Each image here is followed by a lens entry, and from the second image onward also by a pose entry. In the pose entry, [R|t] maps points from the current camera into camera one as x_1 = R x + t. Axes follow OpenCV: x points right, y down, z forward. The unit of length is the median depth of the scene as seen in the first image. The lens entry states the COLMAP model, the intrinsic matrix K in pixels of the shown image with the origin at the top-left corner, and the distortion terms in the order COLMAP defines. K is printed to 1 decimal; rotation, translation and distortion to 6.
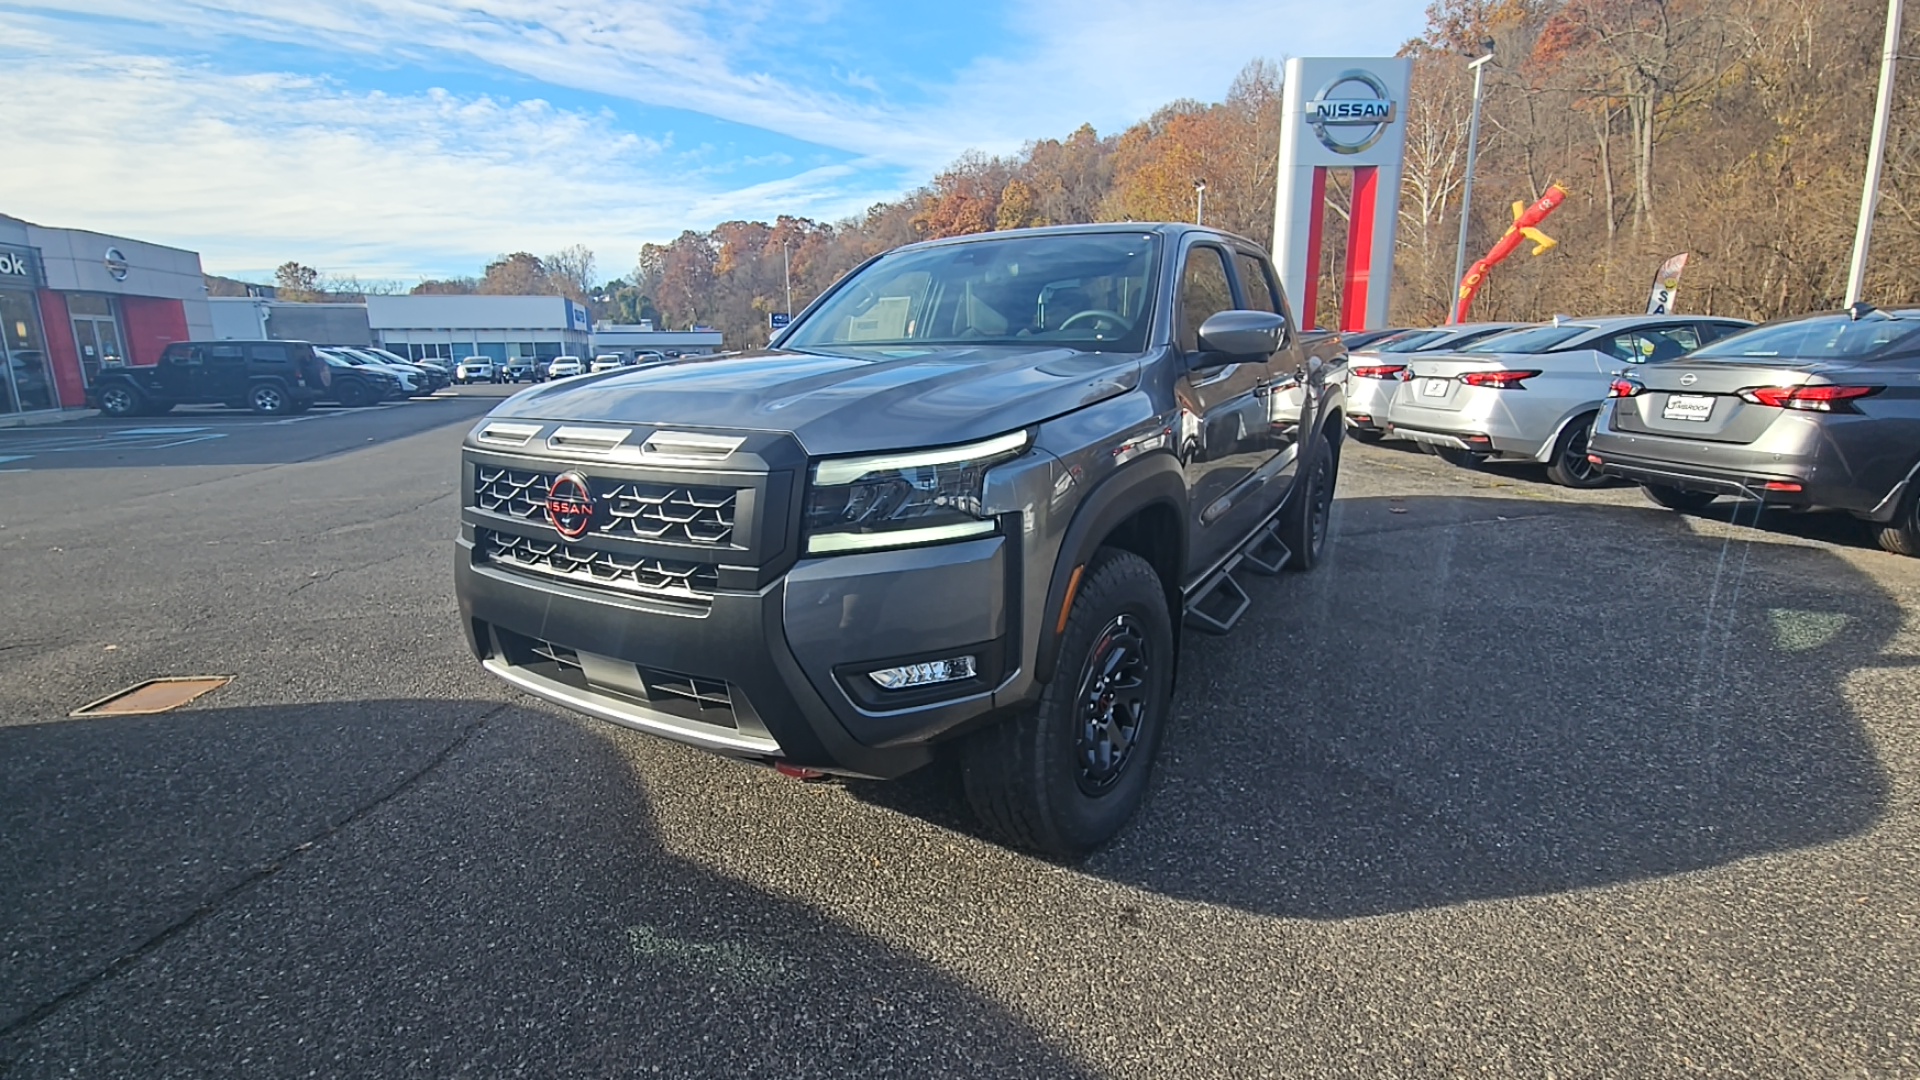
lens RADIAL K [[872.6, 0, 962.0], [0, 872.6, 544.6], [0, 0, 1]] dist [0.010575, -0.008900]
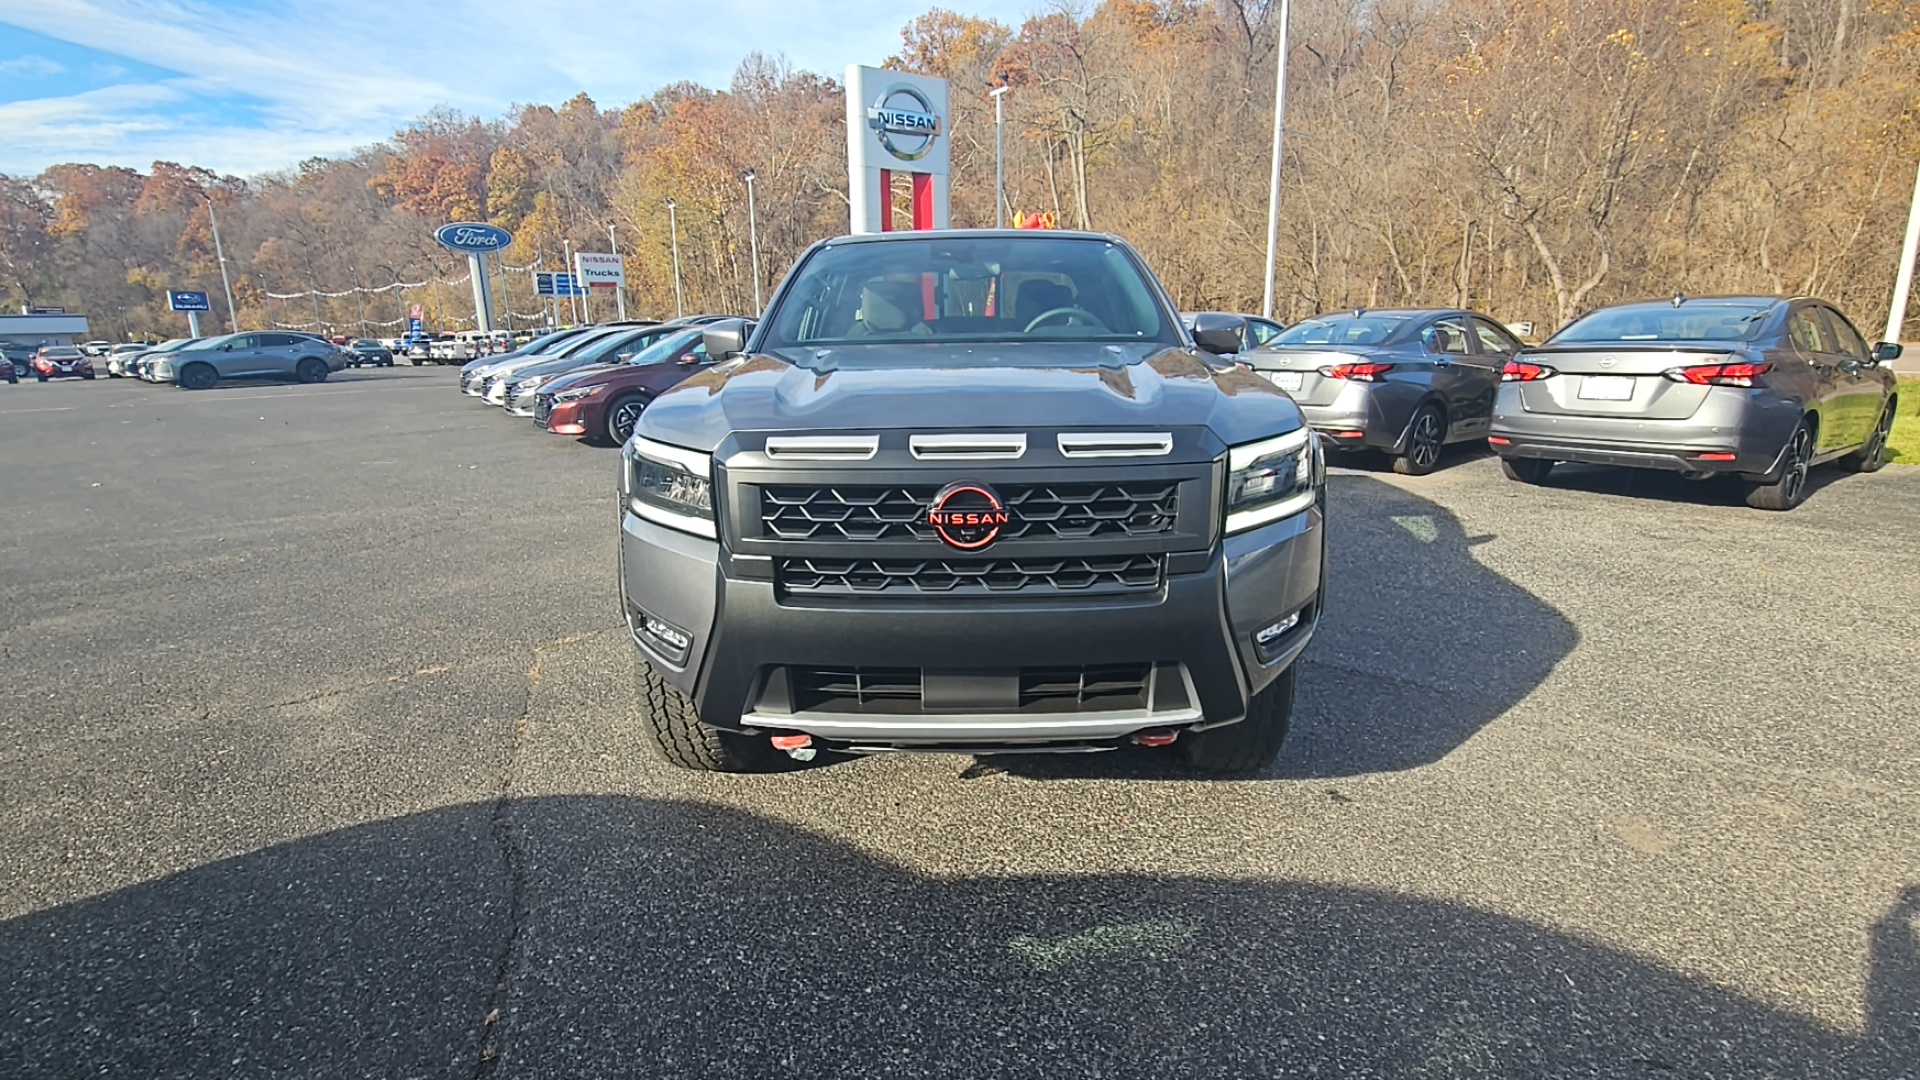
lens RADIAL K [[872.6, 0, 962.0], [0, 872.6, 544.6], [0, 0, 1]] dist [0.010575, -0.008900]
pose [[0.859649, -0.120481, 0.496475, -0.104173], [0.113924, 0.992532, 0.043600, -0.006345], [-0.498020, 0.019080, 0.866955, 0.020866]]
